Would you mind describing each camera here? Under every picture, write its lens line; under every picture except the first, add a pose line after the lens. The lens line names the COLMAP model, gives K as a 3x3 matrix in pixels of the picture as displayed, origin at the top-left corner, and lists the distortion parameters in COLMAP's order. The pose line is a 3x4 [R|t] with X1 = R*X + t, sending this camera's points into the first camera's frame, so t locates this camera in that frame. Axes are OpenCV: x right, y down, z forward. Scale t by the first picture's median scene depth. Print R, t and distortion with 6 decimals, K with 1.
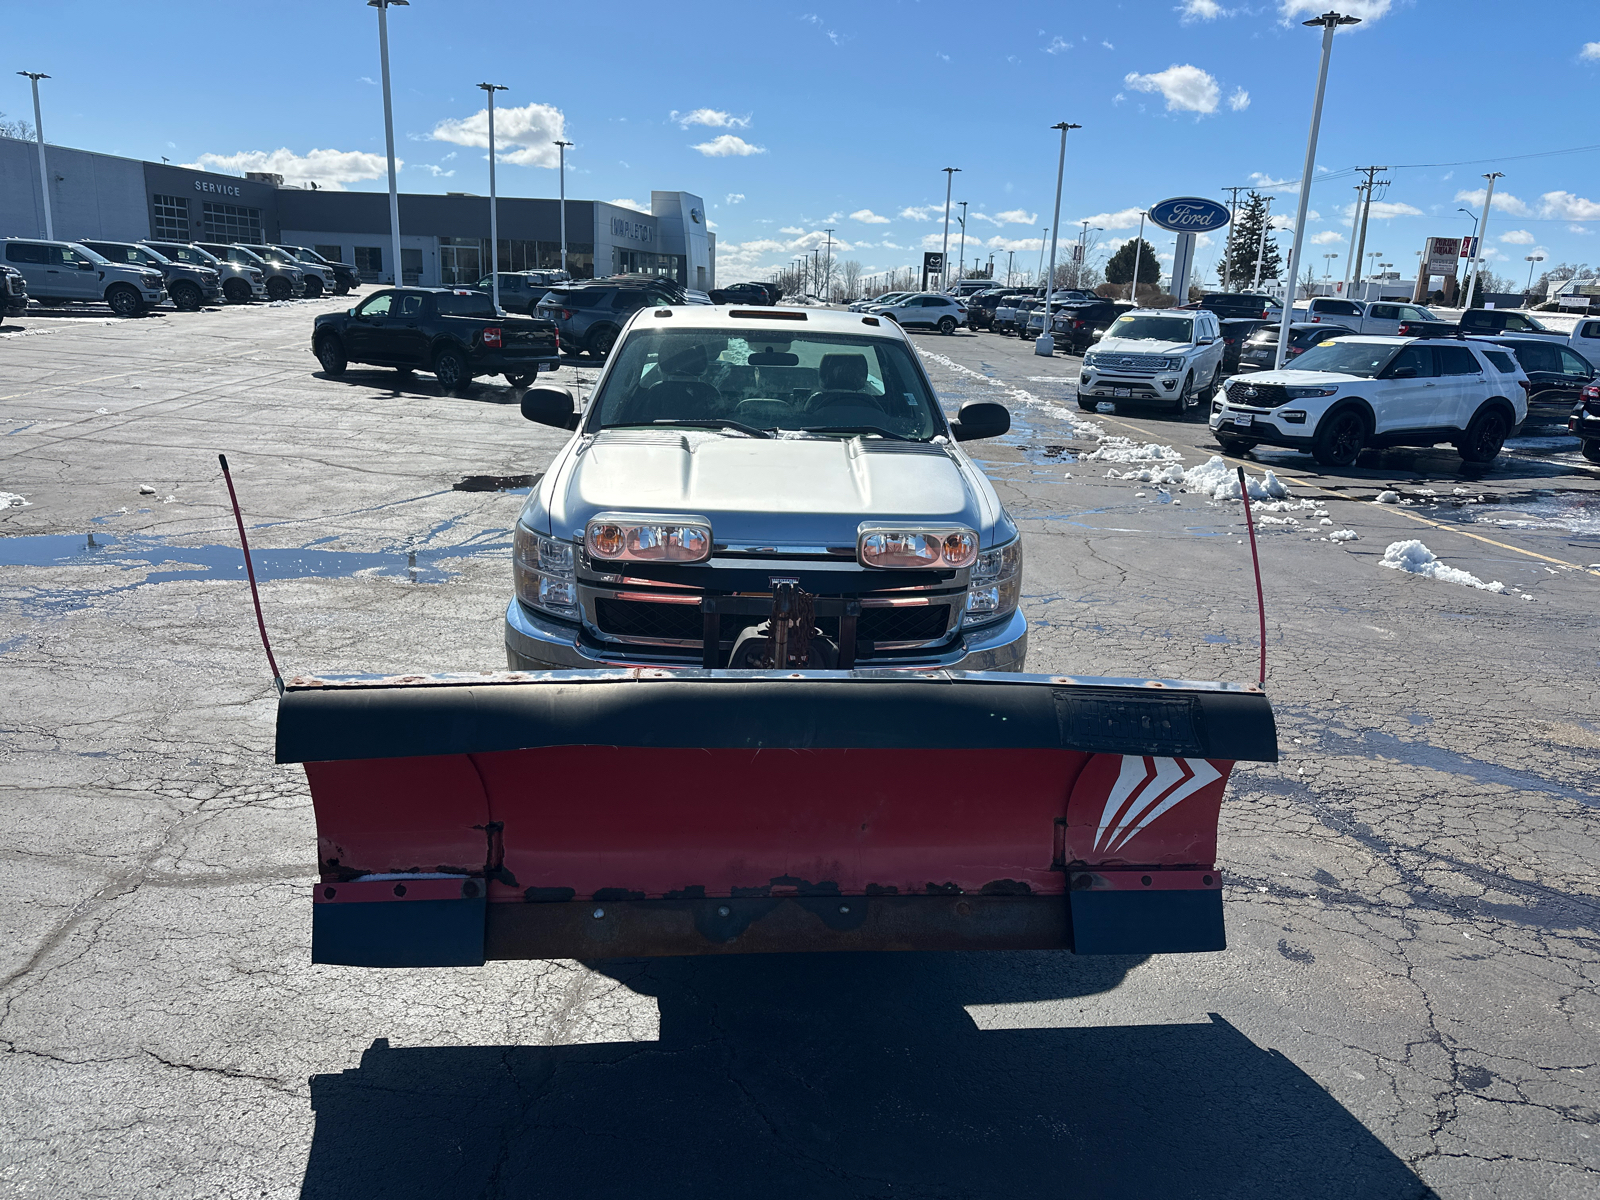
lens RADIAL K [[1219.0, 0, 799.2], [0, 1219.0, 632.7], [0, 0, 1]] dist [0.121732, -0.141230]
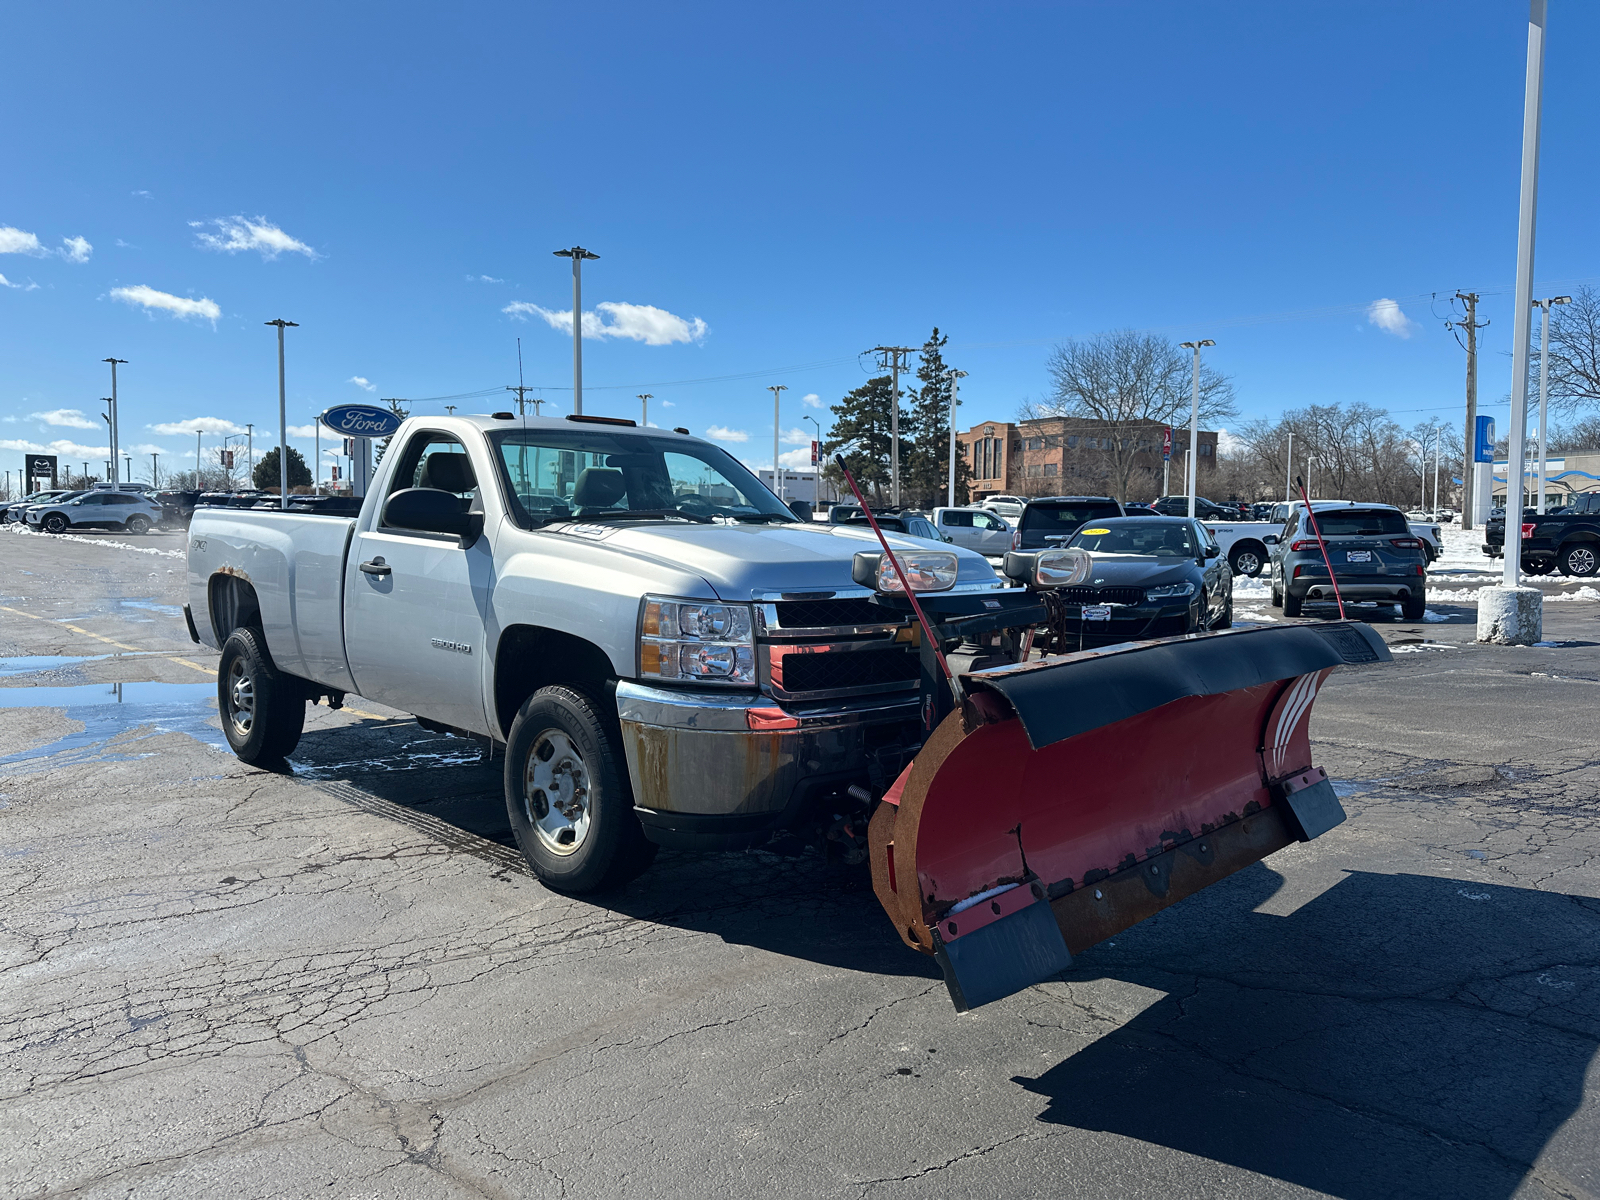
lens RADIAL K [[1274.2, 0, 800.0], [0, 1274.2, 600.0], [0, 0, 1]] dist [-0.001683, -0.004043]
pose [[0.703873, -0.061291, 0.707677, -0.709683], [0.209537, 0.969854, -0.124412, 0.045708], [-0.678717, 0.235854, 0.695496, 0.244143]]
